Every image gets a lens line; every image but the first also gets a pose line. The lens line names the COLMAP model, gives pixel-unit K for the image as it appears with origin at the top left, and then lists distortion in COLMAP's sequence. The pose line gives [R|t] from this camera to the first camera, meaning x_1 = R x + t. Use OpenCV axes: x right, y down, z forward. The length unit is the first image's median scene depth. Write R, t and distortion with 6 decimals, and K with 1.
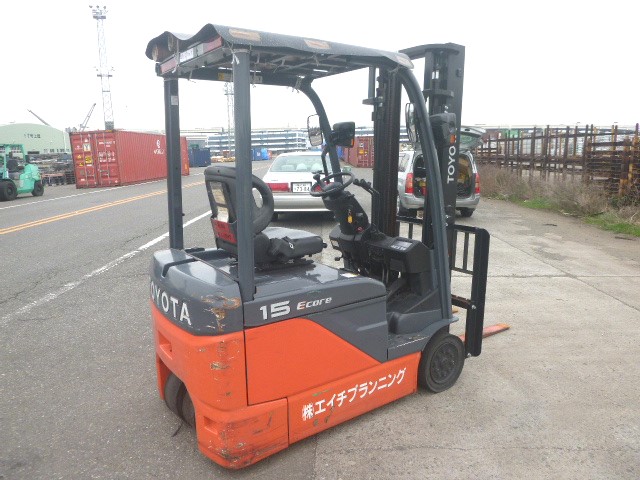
lens RADIAL K [[484.7, 0, 320.0], [0, 484.7, 240.0], [0, 0, 1]] dist [-0.010707, -0.005519]
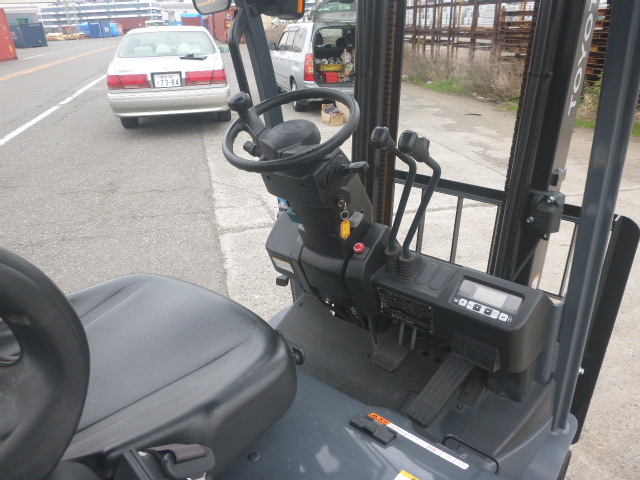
lens RADIAL K [[484.7, 0, 320.0], [0, 484.7, 240.0], [0, 0, 1]] dist [-0.010707, -0.005519]
pose [[0.966304, -0.112966, 0.231292, -0.010019], [0.054905, 0.968331, 0.243557, -0.034865], [-0.251481, -0.222651, 0.941904, 0.184409]]
